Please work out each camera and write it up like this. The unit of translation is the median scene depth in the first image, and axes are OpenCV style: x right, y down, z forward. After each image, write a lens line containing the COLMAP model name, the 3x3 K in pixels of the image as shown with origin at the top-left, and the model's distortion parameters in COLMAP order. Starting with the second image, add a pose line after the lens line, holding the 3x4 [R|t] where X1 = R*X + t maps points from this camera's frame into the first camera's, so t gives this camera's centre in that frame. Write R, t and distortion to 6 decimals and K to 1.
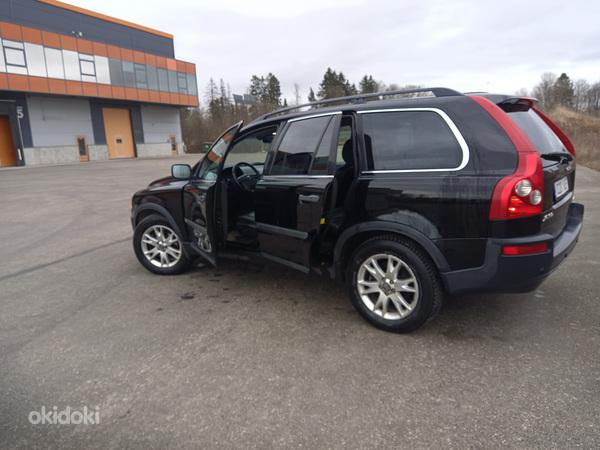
lens RADIAL K [[444.5, 0, 300.3], [0, 444.5, 224.9], [0, 0, 1]] dist [0.053768, -0.051372]
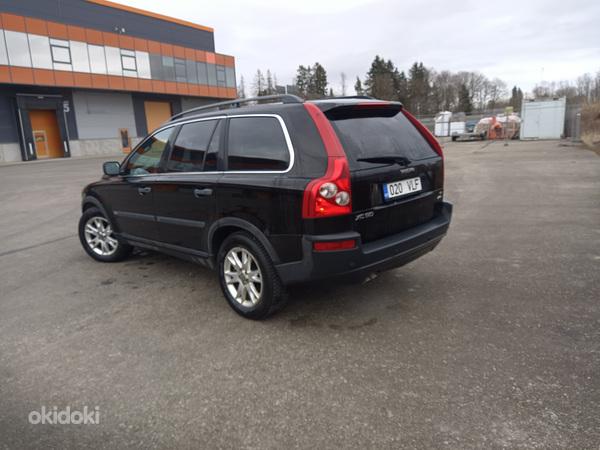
lens RADIAL K [[444.5, 0, 301.0], [0, 444.5, 225.7], [0, 0, 1]] dist [0.053768, -0.051372]
pose [[0.994513, 0.016069, -0.103375, 0.295233], [-0.013695, 0.999627, 0.023636, -0.010482], [0.103717, -0.022091, 0.994362, -0.047978]]
